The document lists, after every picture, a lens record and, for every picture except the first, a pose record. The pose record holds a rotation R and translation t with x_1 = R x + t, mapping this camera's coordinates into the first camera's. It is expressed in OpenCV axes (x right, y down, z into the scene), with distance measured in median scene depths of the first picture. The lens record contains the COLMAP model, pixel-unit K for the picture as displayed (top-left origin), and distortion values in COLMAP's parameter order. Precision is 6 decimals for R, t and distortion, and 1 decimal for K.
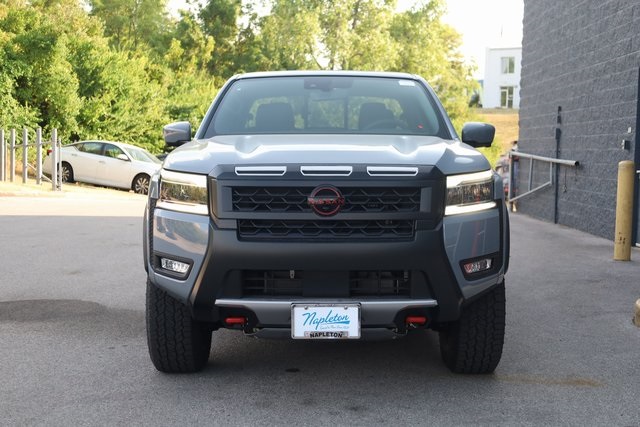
lens RADIAL K [[899.7, 0, 319.0], [0, 899.7, 215.2], [0, 0, 1]] dist [0.026803, 0.000000]
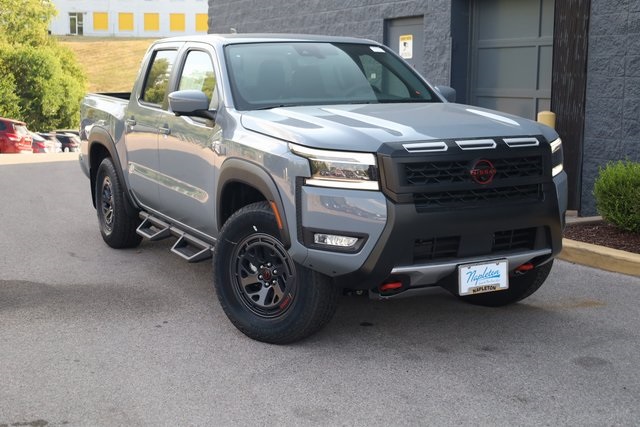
lens RADIAL K [[899.7, 0, 320.2], [0, 899.7, 213.0], [0, 0, 1]] dist [0.026803, 0.000000]
pose [[0.884931, -0.077867, 0.459166, -0.675156], [0.041865, 0.995232, 0.088090, -0.070218], [-0.463836, -0.058731, 0.883972, 0.089083]]
